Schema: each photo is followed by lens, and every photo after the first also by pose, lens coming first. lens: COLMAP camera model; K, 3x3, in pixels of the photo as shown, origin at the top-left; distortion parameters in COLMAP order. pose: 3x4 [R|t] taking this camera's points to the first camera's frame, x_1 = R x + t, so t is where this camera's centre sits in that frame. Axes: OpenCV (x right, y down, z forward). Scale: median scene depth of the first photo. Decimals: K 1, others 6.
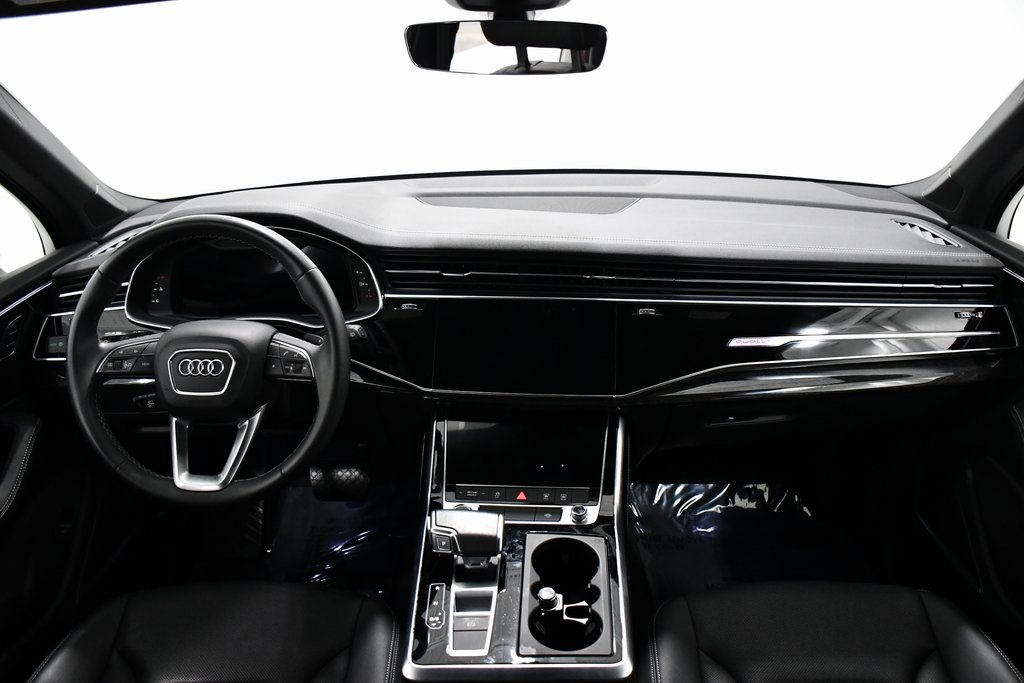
lens RADIAL K [[773.9, 0, 512.0], [0, 773.9, 341.5], [0, 0, 1]] dist [-0.170333, 0.093975]
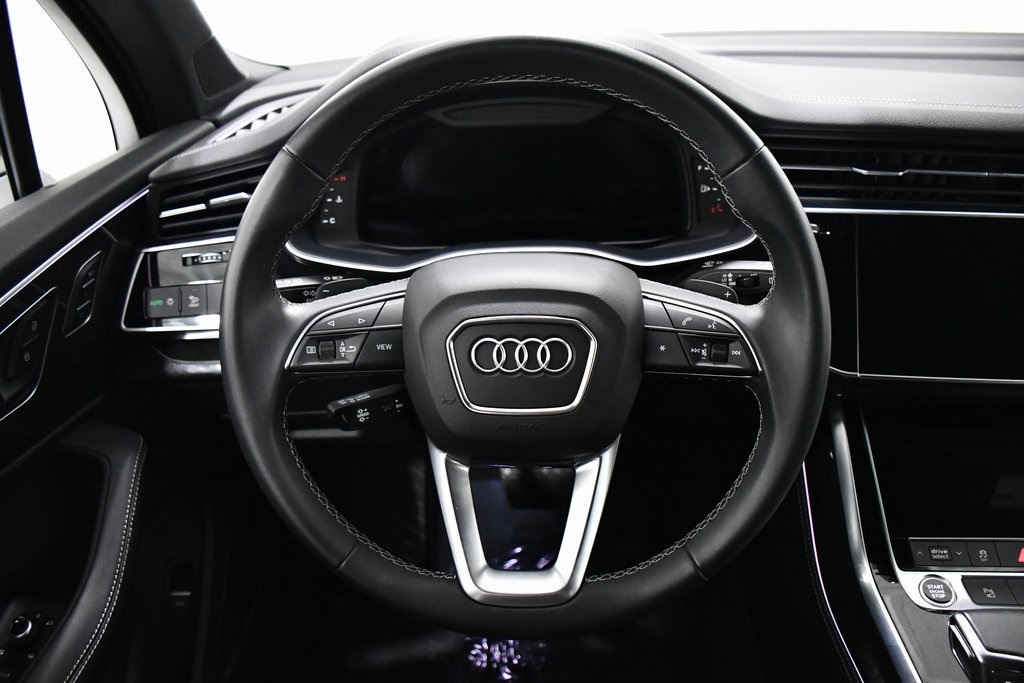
lens RADIAL K [[773.9, 0, 512.0], [0, 773.9, 341.5], [0, 0, 1]] dist [-0.170333, 0.093975]
pose [[0.999837, -0.010044, -0.014995, -0.383894], [0.011404, 0.995547, 0.093569, -0.018253], [0.013988, -0.093725, 0.995500, 0.482845]]
